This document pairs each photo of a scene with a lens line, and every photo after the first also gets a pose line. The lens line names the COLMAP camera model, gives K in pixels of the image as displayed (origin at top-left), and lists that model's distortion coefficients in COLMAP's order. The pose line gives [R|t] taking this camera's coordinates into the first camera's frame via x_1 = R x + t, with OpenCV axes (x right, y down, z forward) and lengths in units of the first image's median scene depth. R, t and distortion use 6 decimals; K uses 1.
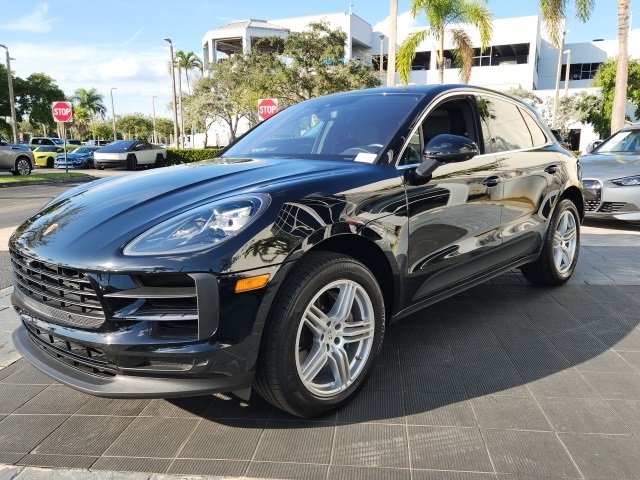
lens RADIAL K [[500.4, 0, 319.1], [0, 500.4, 241.5], [0, 0, 1]] dist [0.078367, -0.074884]
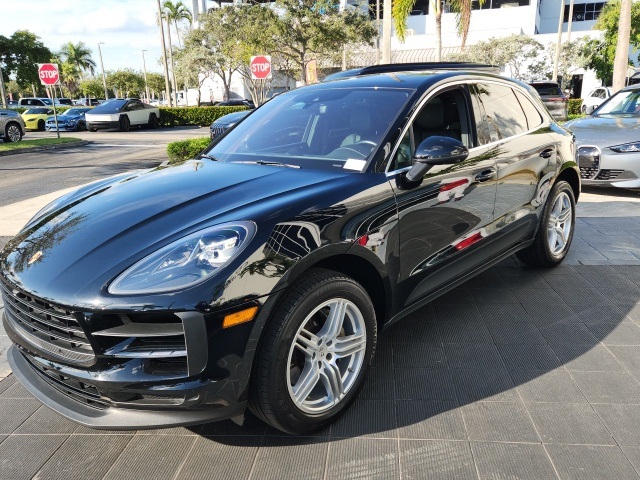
lens RADIAL K [[500.4, 0, 321.3], [0, 500.4, 240.0], [0, 0, 1]] dist [0.078367, -0.074884]
pose [[0.999615, -0.027643, 0.002416, 0.021169], [0.027315, 0.995595, 0.089693, -0.110252], [-0.004885, -0.089592, 0.995967, 0.012830]]
